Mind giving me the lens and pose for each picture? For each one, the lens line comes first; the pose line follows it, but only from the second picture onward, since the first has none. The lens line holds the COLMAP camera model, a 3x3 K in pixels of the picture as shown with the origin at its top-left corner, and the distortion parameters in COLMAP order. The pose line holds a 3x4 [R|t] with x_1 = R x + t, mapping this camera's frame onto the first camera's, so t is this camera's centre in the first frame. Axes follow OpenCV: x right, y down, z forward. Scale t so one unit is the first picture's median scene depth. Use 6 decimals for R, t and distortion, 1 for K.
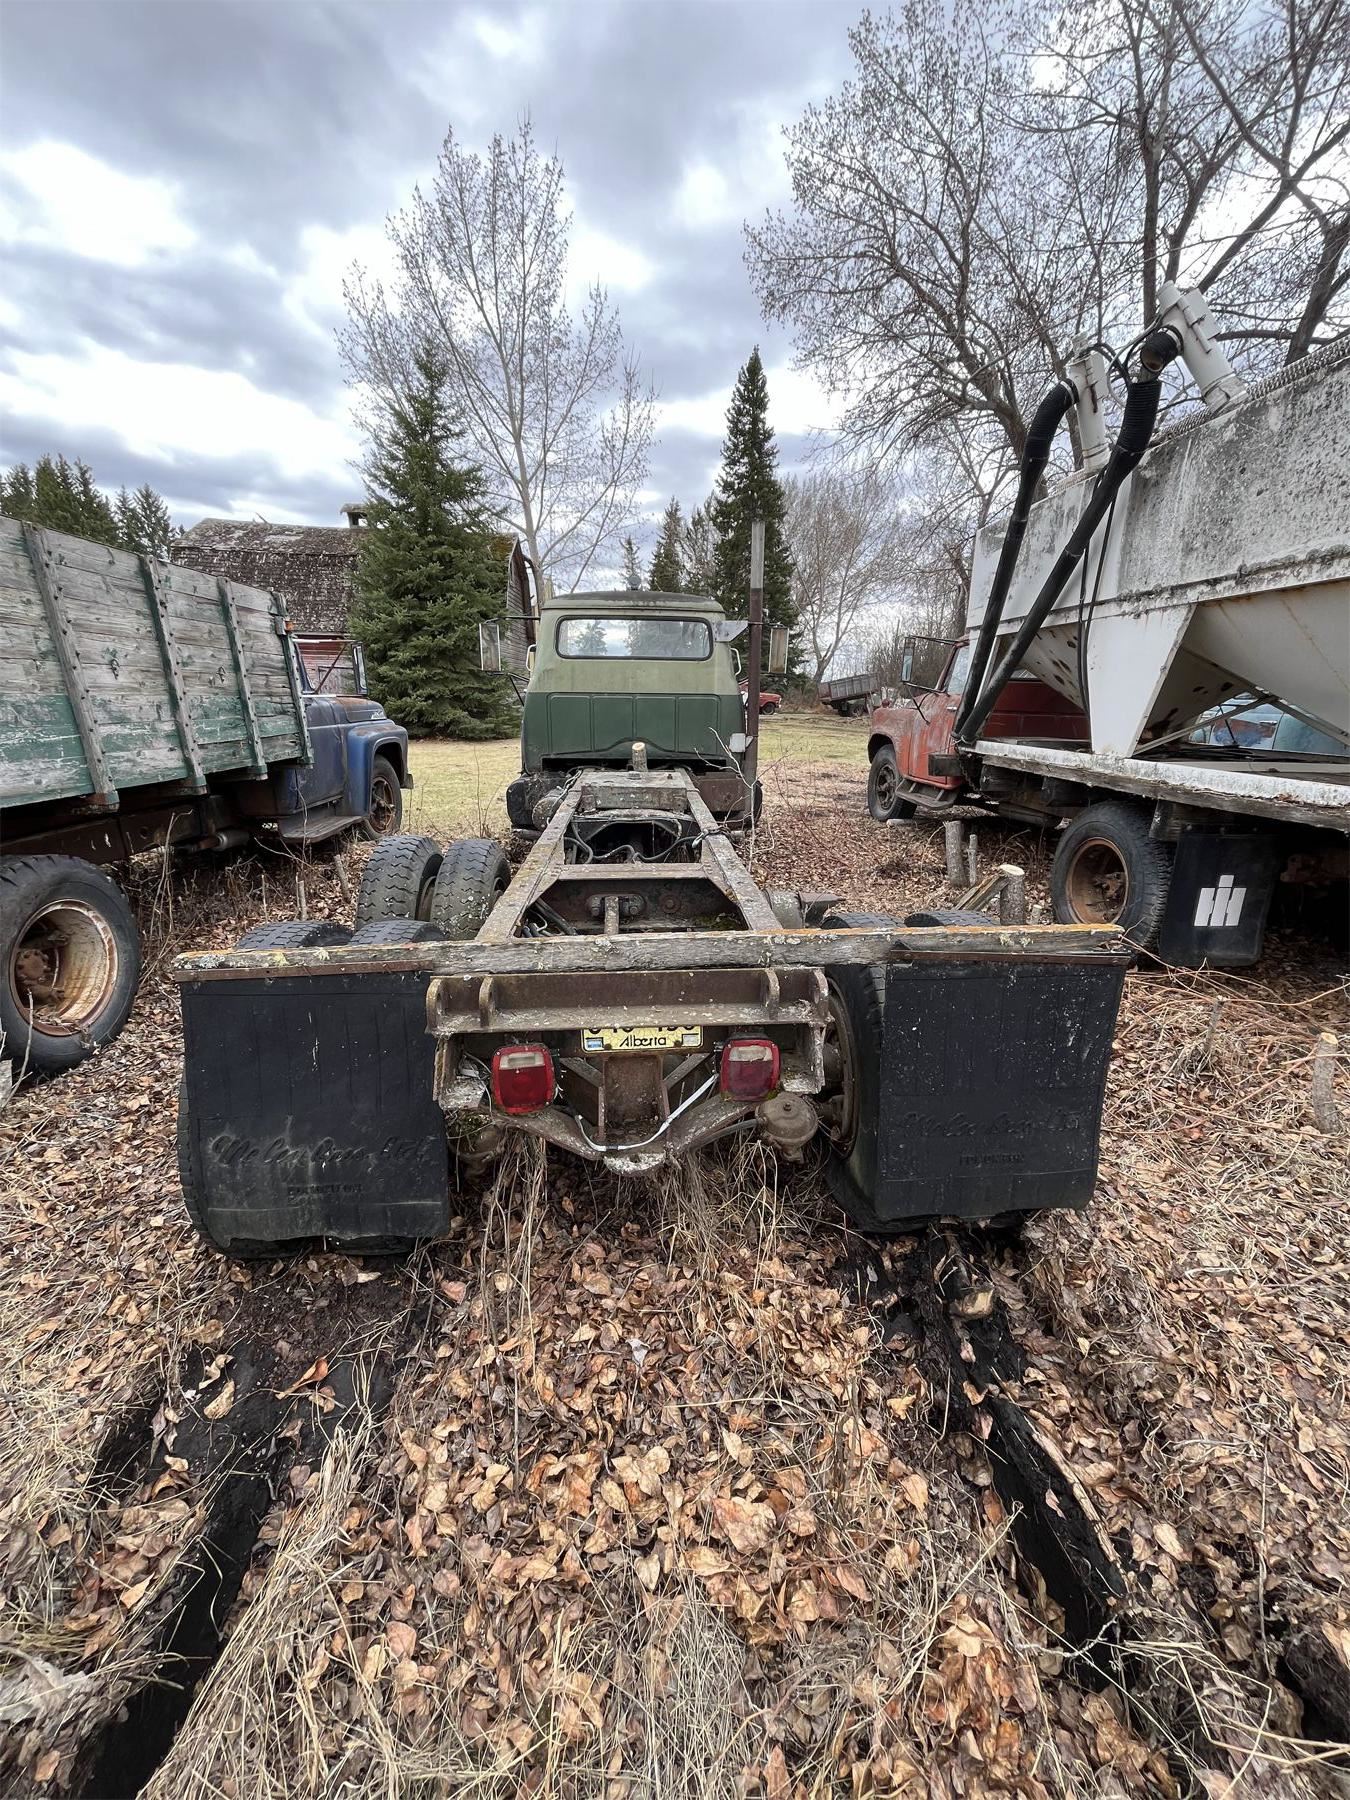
lens RADIAL K [[744.1, 0, 684.0], [0, 744.1, 896.9], [0, 0, 1]] dist [-0.004230, 0.000673]
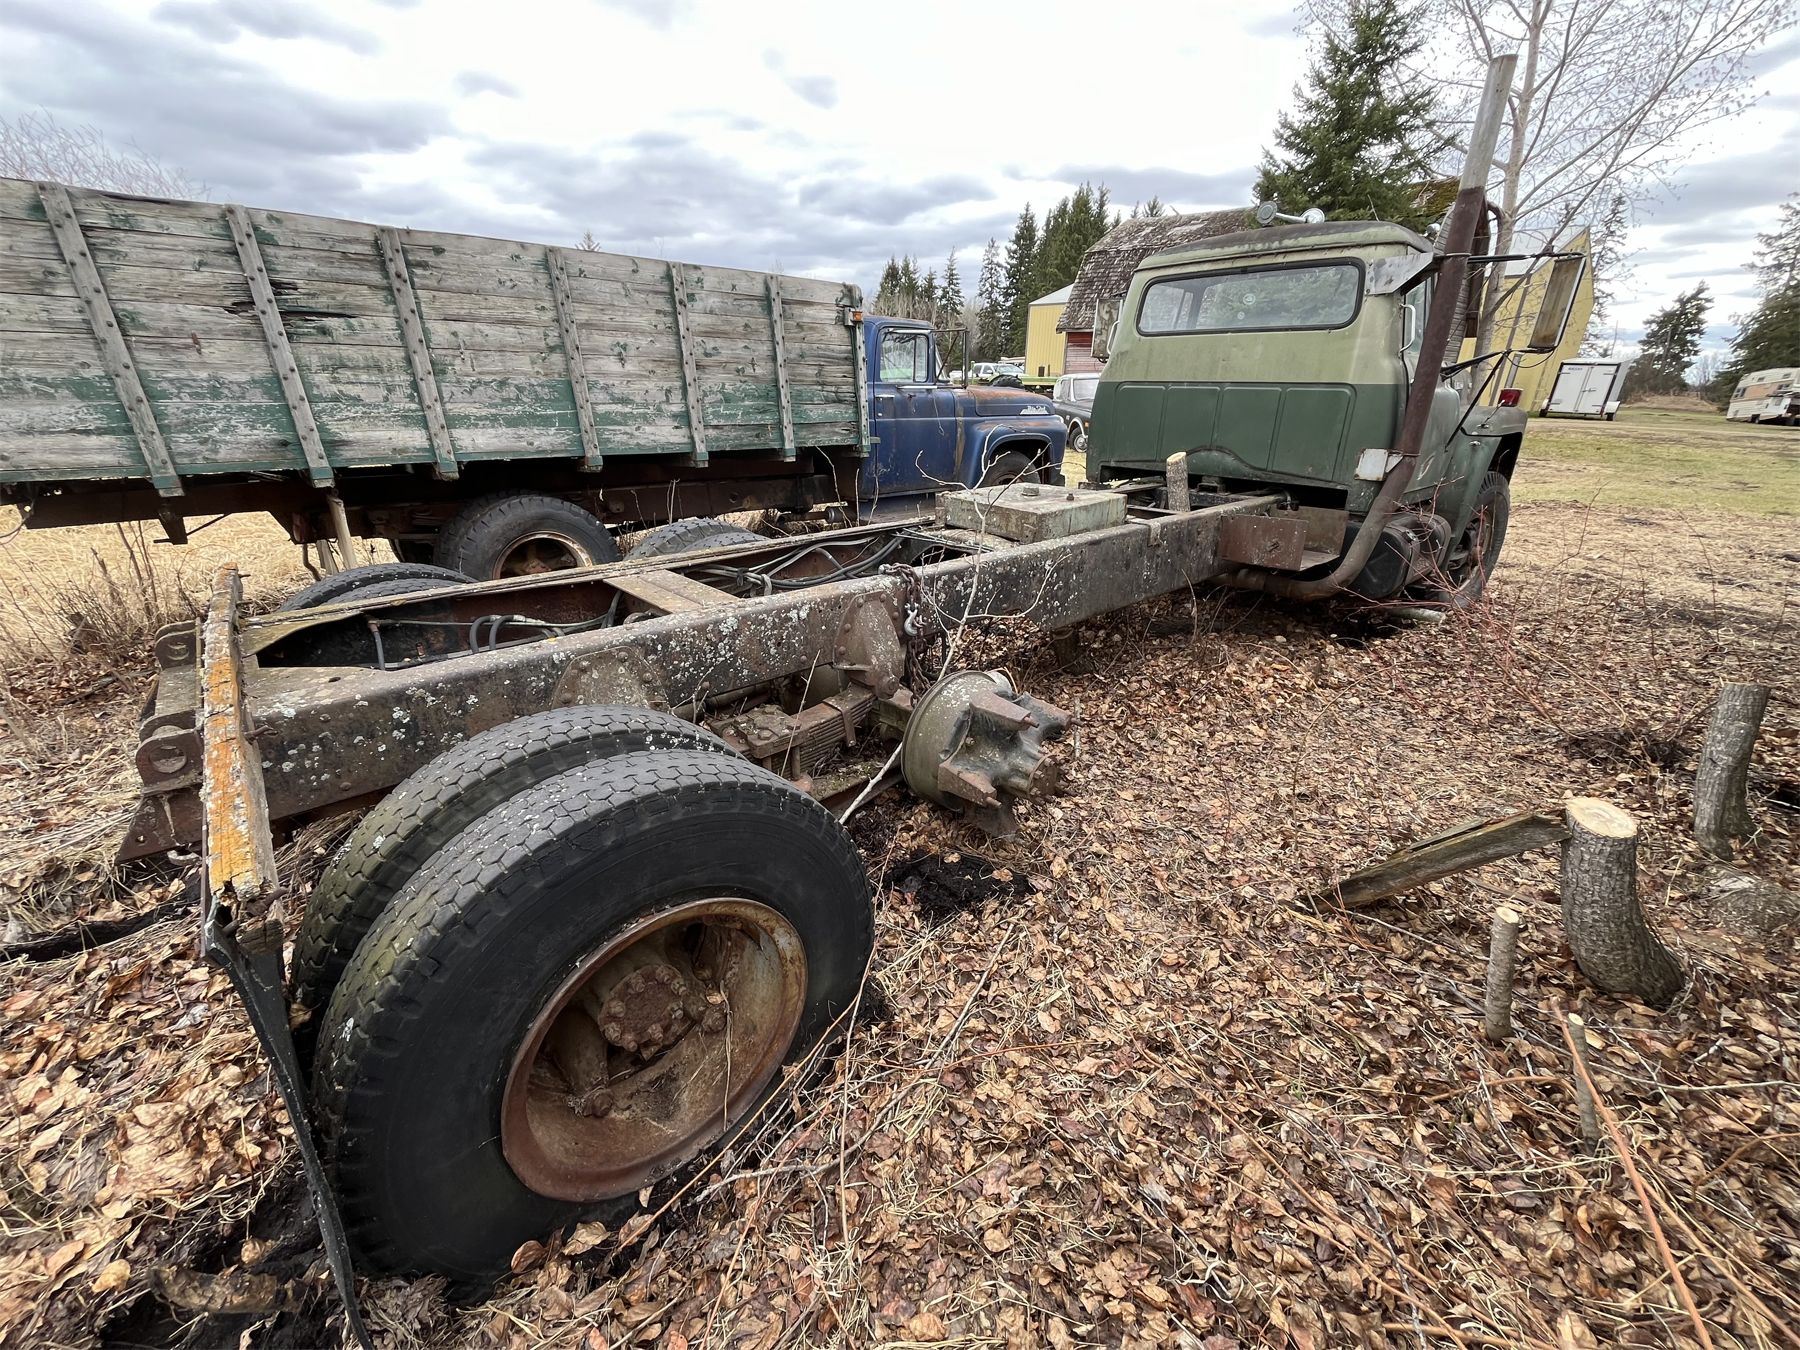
lens RADIAL K [[744.1, 0, 895.3], [0, 744.1, 672.0], [0, 0, 1]] dist [-0.004230, 0.000673]
pose [[0.612262, 0.280264, -0.739315, 0.480451], [-0.214026, 0.958905, 0.186263, -0.103352], [0.761136, 0.044191, 0.647085, 0.439922]]
